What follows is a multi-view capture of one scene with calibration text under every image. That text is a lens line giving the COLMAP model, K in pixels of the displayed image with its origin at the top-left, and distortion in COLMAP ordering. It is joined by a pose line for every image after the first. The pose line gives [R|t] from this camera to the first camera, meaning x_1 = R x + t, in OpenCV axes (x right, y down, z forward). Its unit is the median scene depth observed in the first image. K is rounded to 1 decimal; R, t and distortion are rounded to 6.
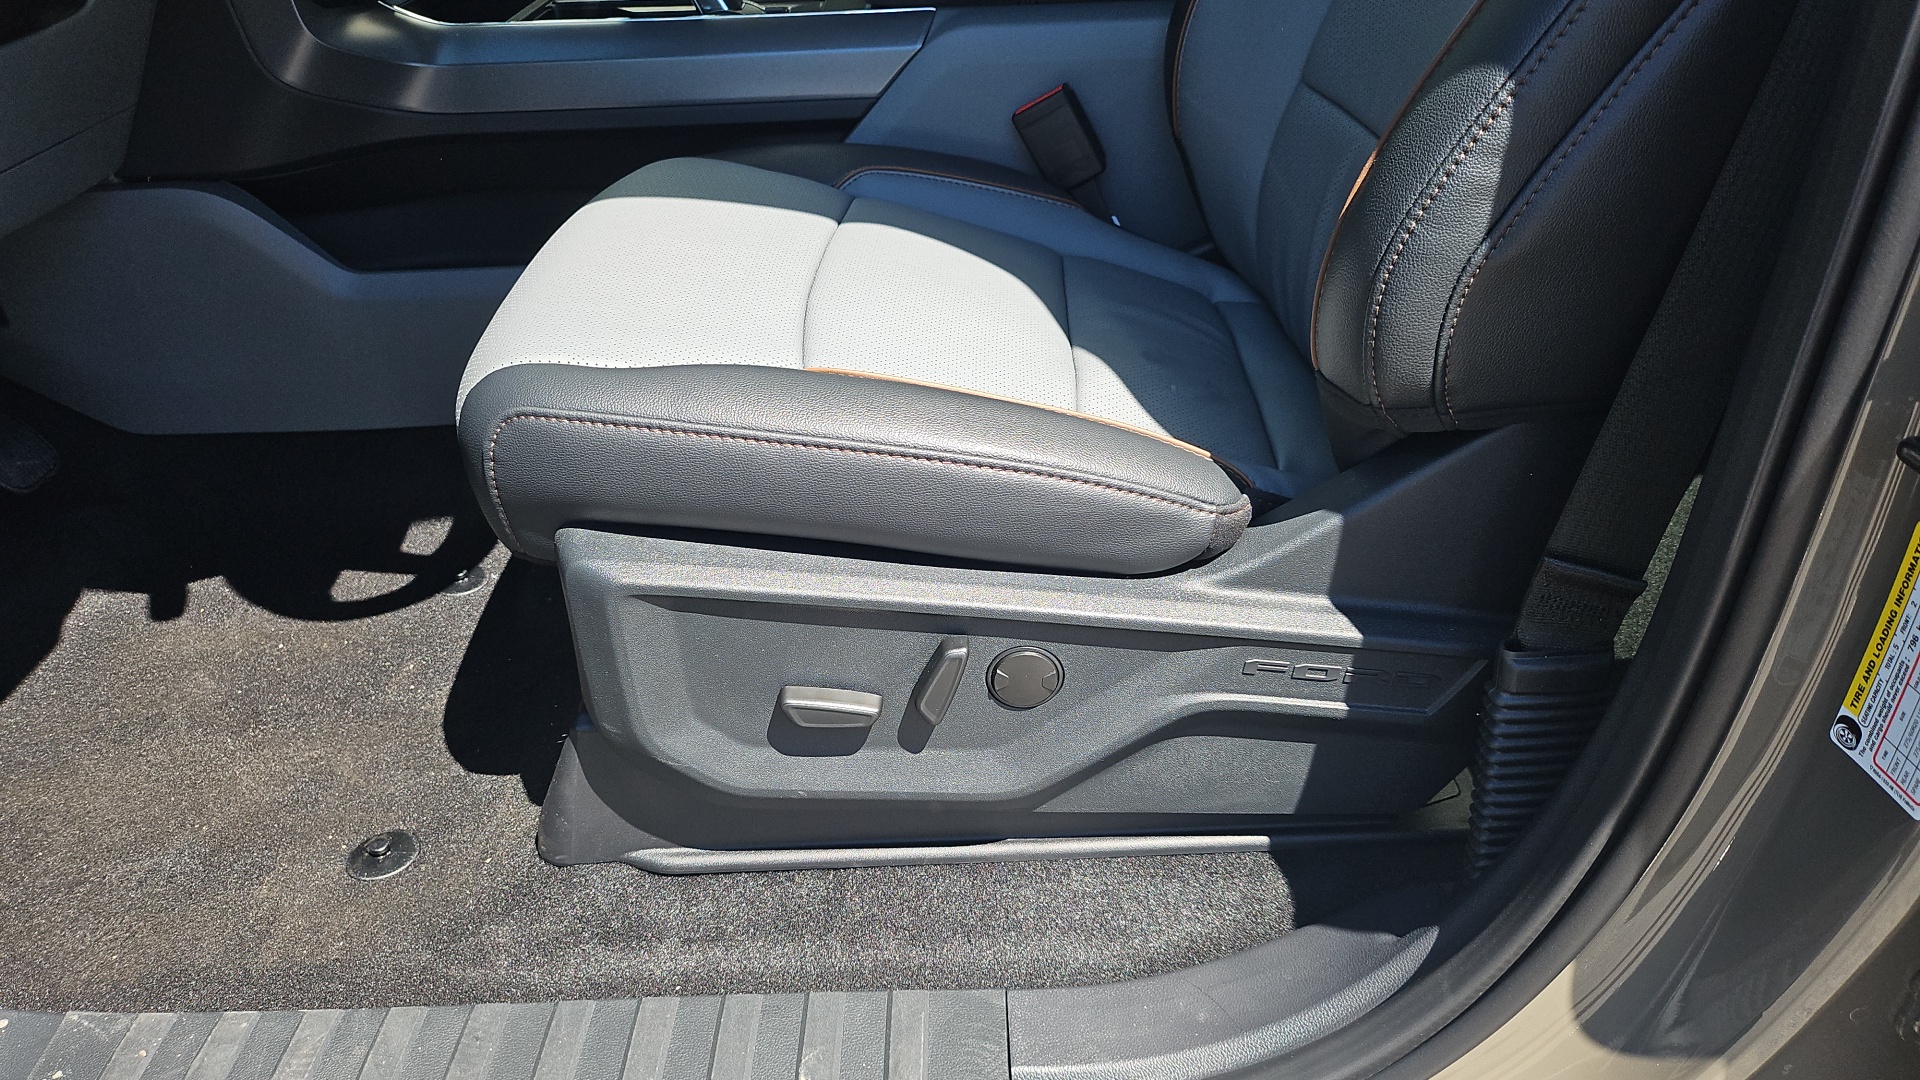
lens RADIAL K [[1370.7, 0, 980.3], [0, 1370.7, 535.9], [0, 0, 1]] dist [0.040962, -0.046311]
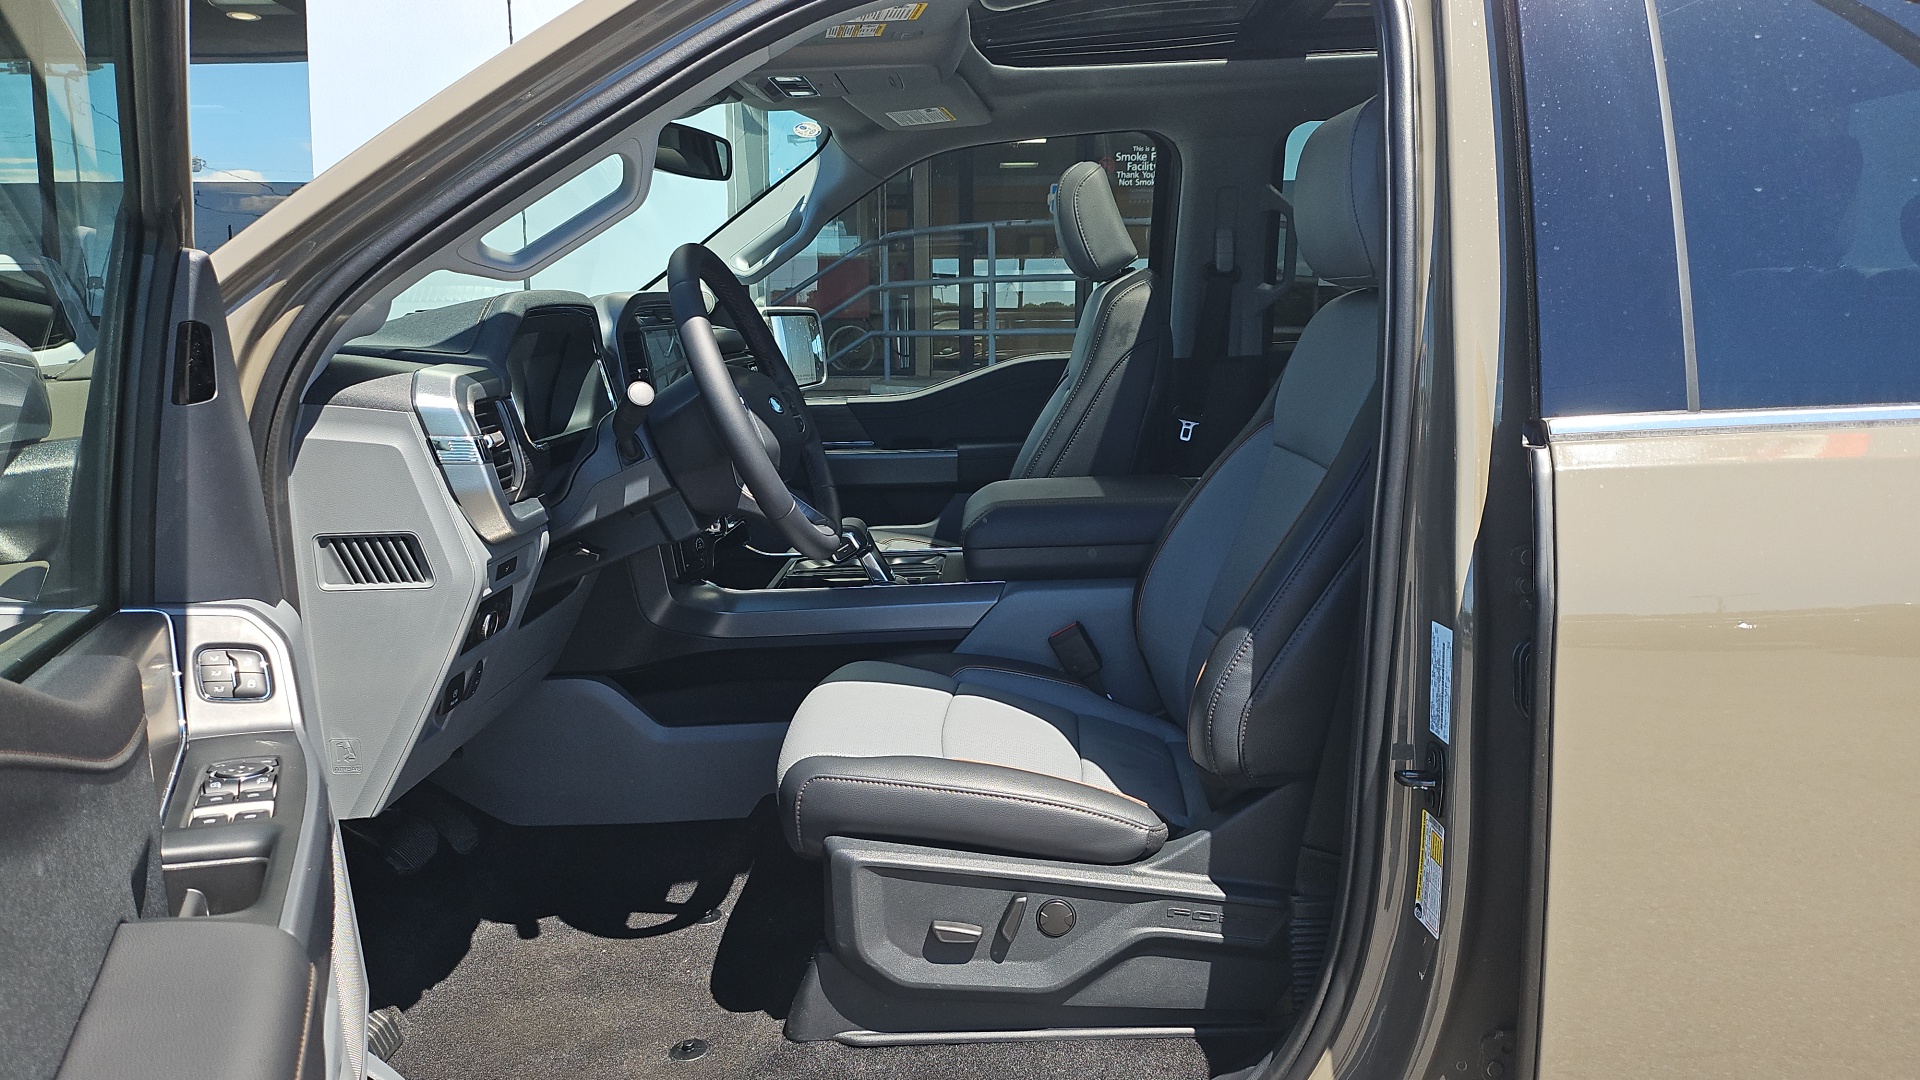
lens RADIAL K [[1370.7, 0, 965.0], [0, 1370.7, 540.5], [0, 0, 1]] dist [0.040962, -0.046311]
pose [[0.999109, -0.001786, -0.042172, -0.013457], [-0.012995, 0.937561, -0.347579, 0.272524], [0.040159, 0.347817, 0.936702, -0.999871]]
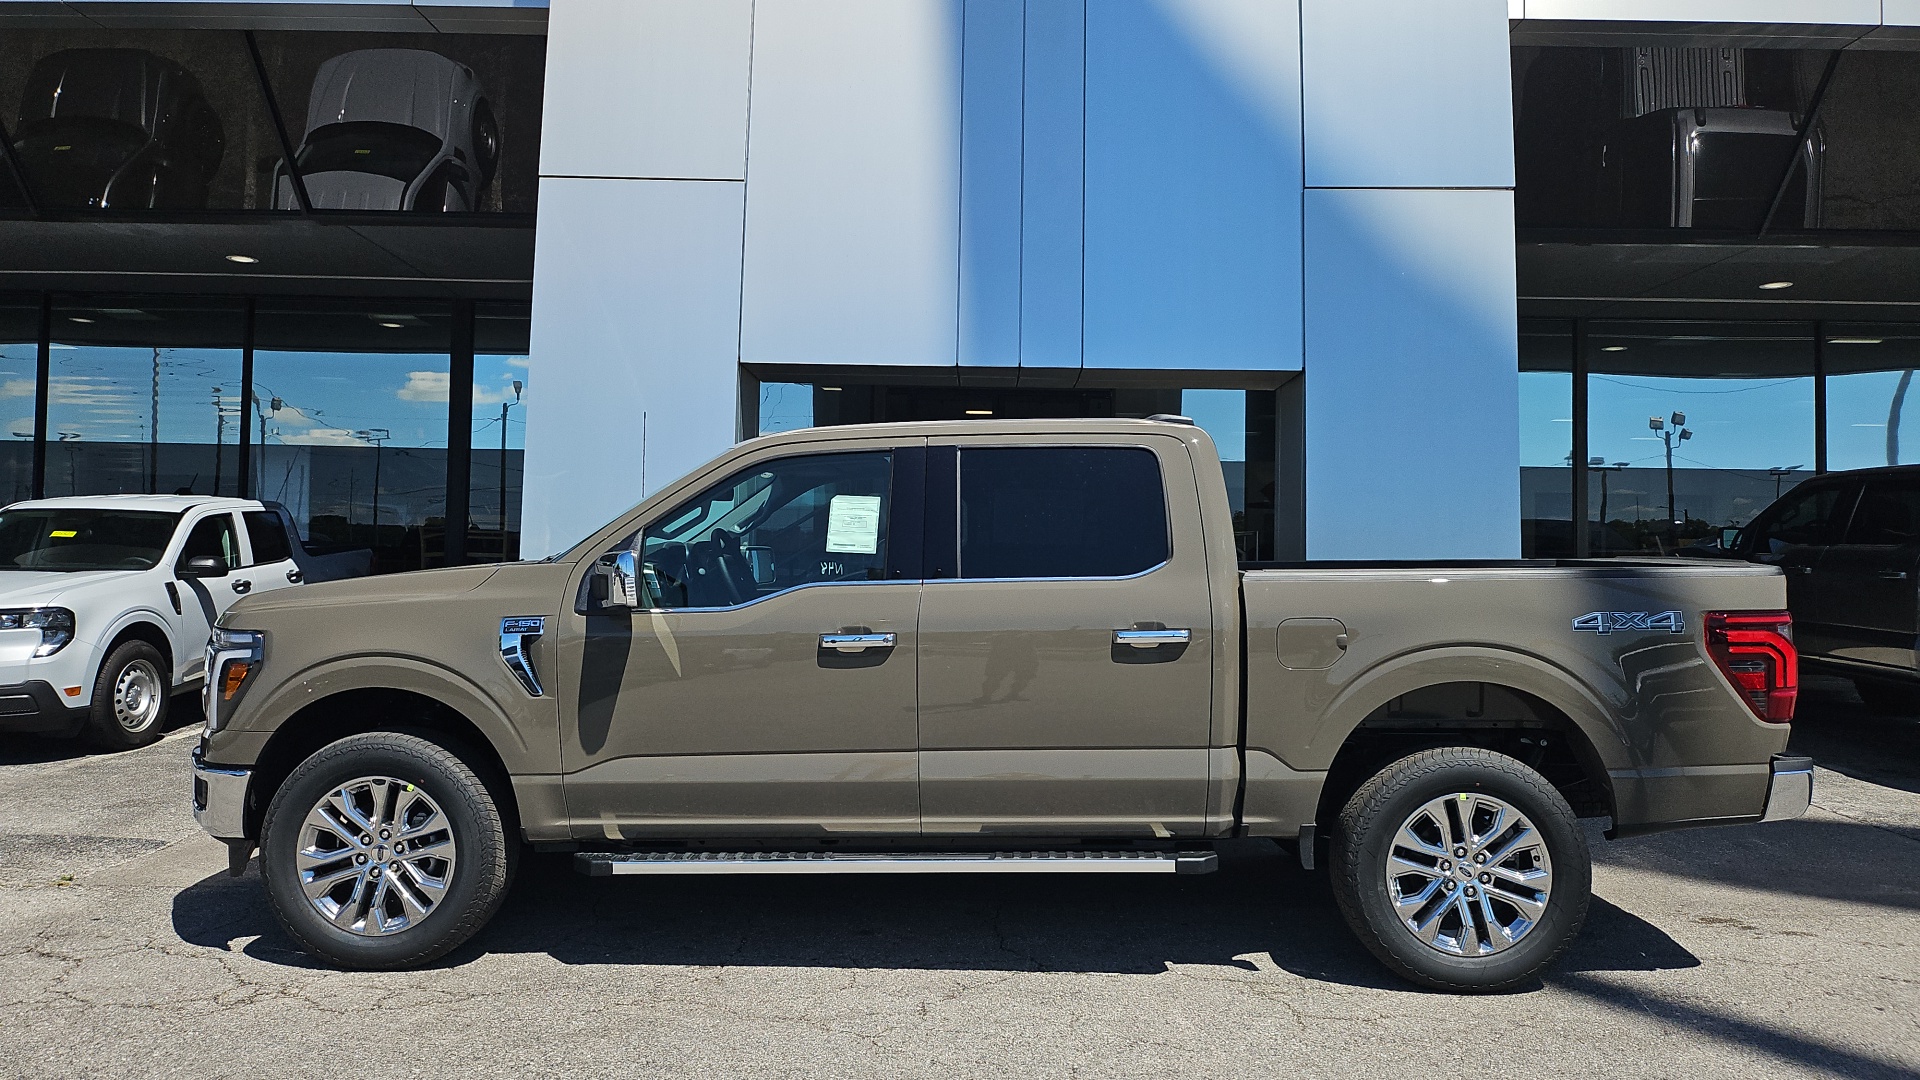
lens RADIAL K [[1370.7, 0, 964.1], [0, 1370.7, 534.4], [0, 0, 1]] dist [0.040962, -0.046311]
pose [[0.998741, 0.012763, -0.048519, 1.339668], [-0.035625, 0.861369, -0.506729, 3.233450], [0.035326, 0.507819, 0.860739, -6.192367]]
